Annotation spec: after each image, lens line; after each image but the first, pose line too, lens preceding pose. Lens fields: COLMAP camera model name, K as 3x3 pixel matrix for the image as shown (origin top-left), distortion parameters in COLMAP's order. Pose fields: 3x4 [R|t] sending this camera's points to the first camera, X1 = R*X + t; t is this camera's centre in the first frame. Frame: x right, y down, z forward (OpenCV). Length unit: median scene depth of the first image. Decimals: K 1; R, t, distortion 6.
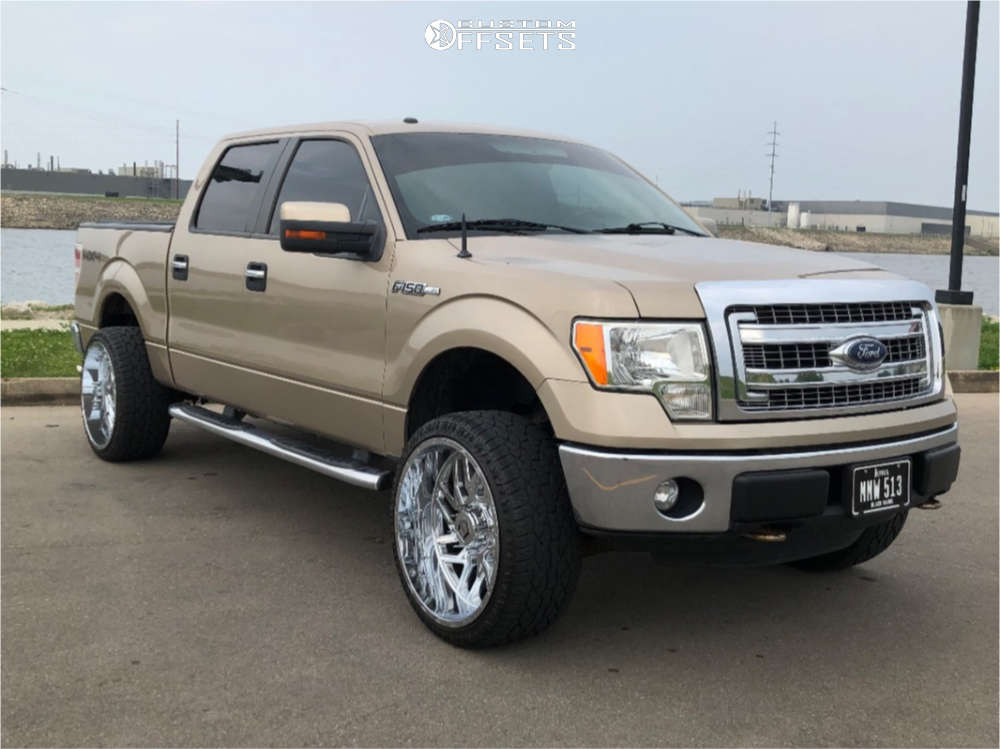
lens RADIAL K [[1330.3, 0, 499.5], [0, 1330.3, 313.8], [0, 0, 1]] dist [0.083085, -0.088866]
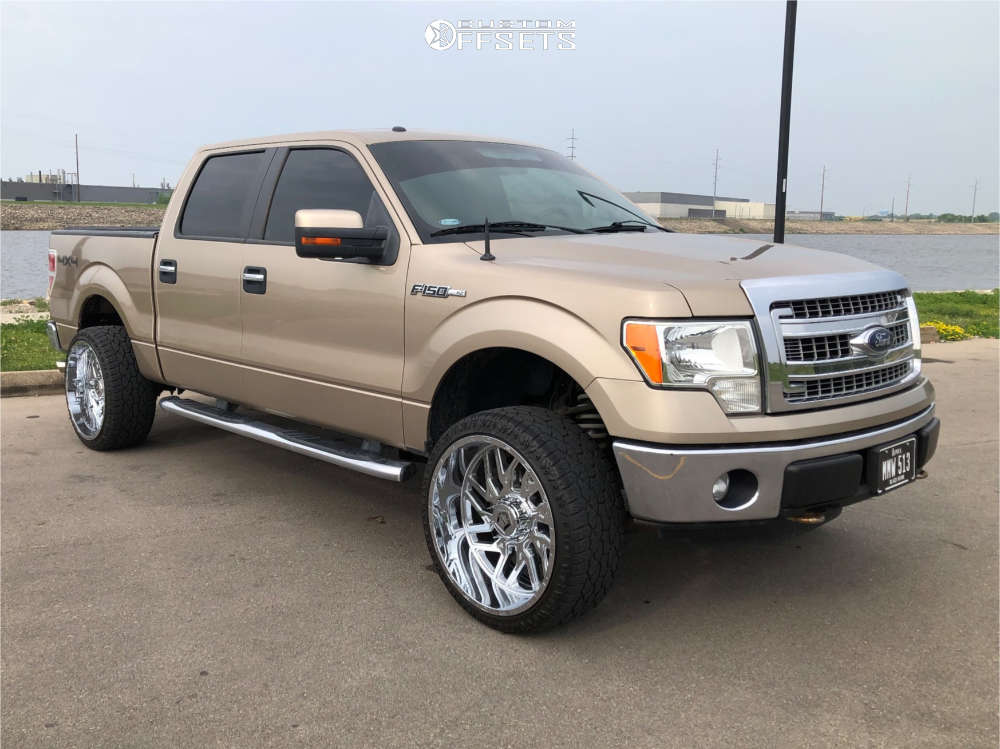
lens RADIAL K [[1064.2, 0, 451.7], [0, 1064.2, 332.2], [0, 0, 1]] dist [0.038275, 0.012145]
pose [[0.993697, -0.034038, 0.106810, -0.142356], [0.029412, 0.998572, 0.044592, -0.023456], [-0.108176, -0.041169, 0.993279, 0.167048]]
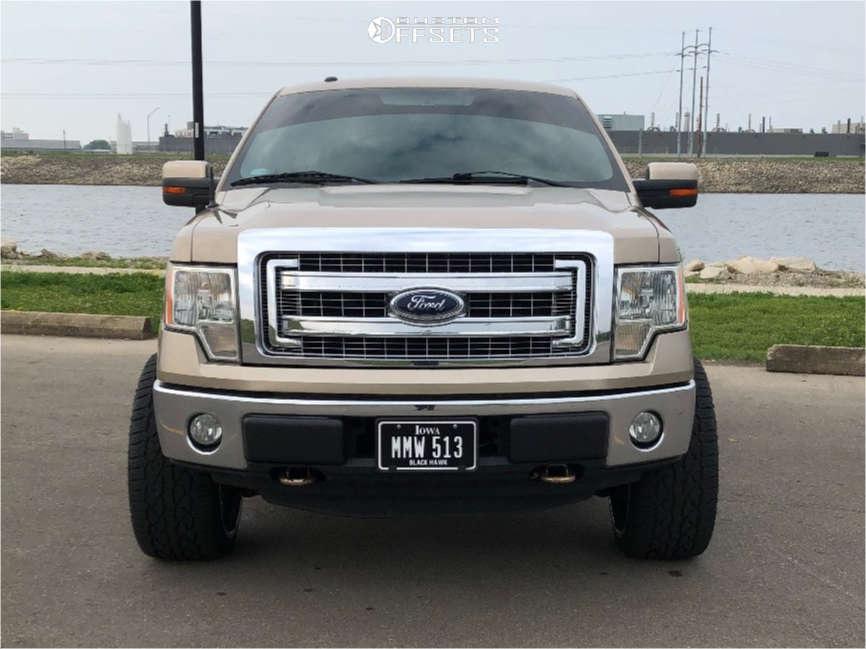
lens RADIAL K [[1444.0, 0, 433.0], [0, 1444.0, 324.5], [0, 0, 1]] dist [0.046025, 0.123998]
pose [[0.796049, 0.040005, -0.603908, 0.809713], [-0.023723, 0.999109, 0.034914, 0.006580], [0.604766, -0.013466, 0.796289, 0.167090]]
